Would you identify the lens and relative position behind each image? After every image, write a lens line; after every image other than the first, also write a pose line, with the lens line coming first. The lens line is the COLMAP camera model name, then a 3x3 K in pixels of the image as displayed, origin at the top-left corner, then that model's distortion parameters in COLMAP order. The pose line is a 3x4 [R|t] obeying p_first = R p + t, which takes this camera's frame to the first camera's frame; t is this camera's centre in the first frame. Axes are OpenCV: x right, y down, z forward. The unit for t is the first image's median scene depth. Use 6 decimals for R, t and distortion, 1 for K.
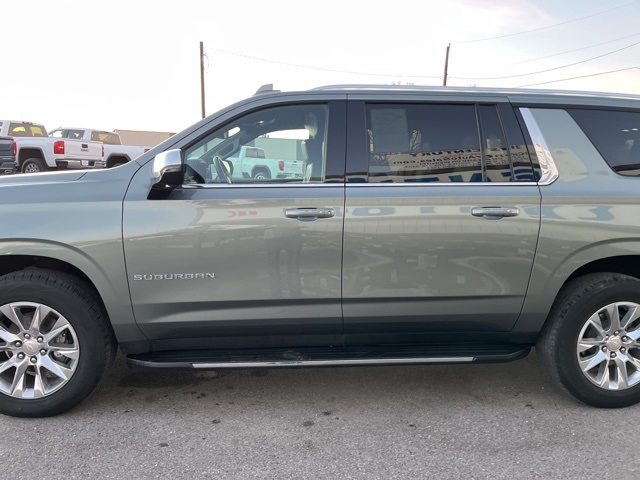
lens RADIAL K [[483.6, 0, 315.7], [0, 483.6, 238.5], [0, 0, 1]] dist [0.071305, -0.085217]
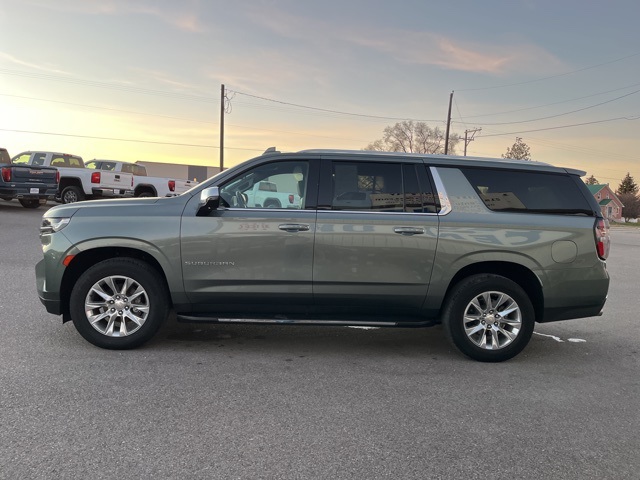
lens RADIAL K [[483.6, 0, 315.7], [0, 483.6, 238.5], [0, 0, 1]] dist [0.071305, -0.085217]
pose [[0.999244, 0.031145, -0.023268, 0.090913], [-0.032684, 0.997081, -0.068997, 0.086660], [0.021051, 0.069705, 0.997345, -0.567029]]
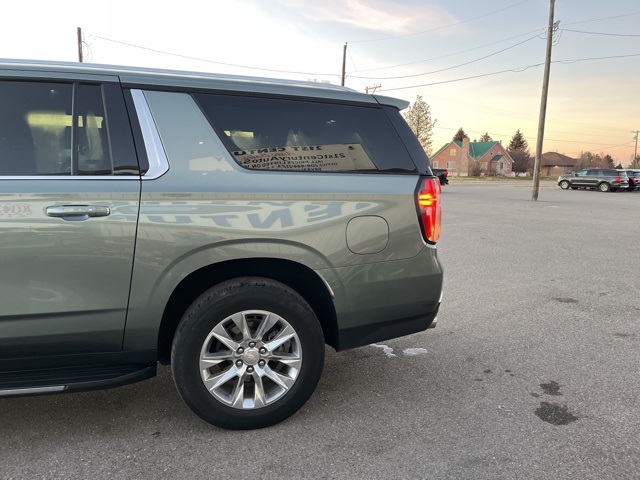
lens RADIAL K [[483.6, 0, 315.7], [0, 483.6, 238.5], [0, 0, 1]] dist [0.071305, -0.085217]
pose [[0.988780, -0.018063, 0.148284, 0.607760], [0.017235, 0.999828, 0.006869, -0.005878], [-0.148382, -0.004236, 0.988921, 0.105164]]
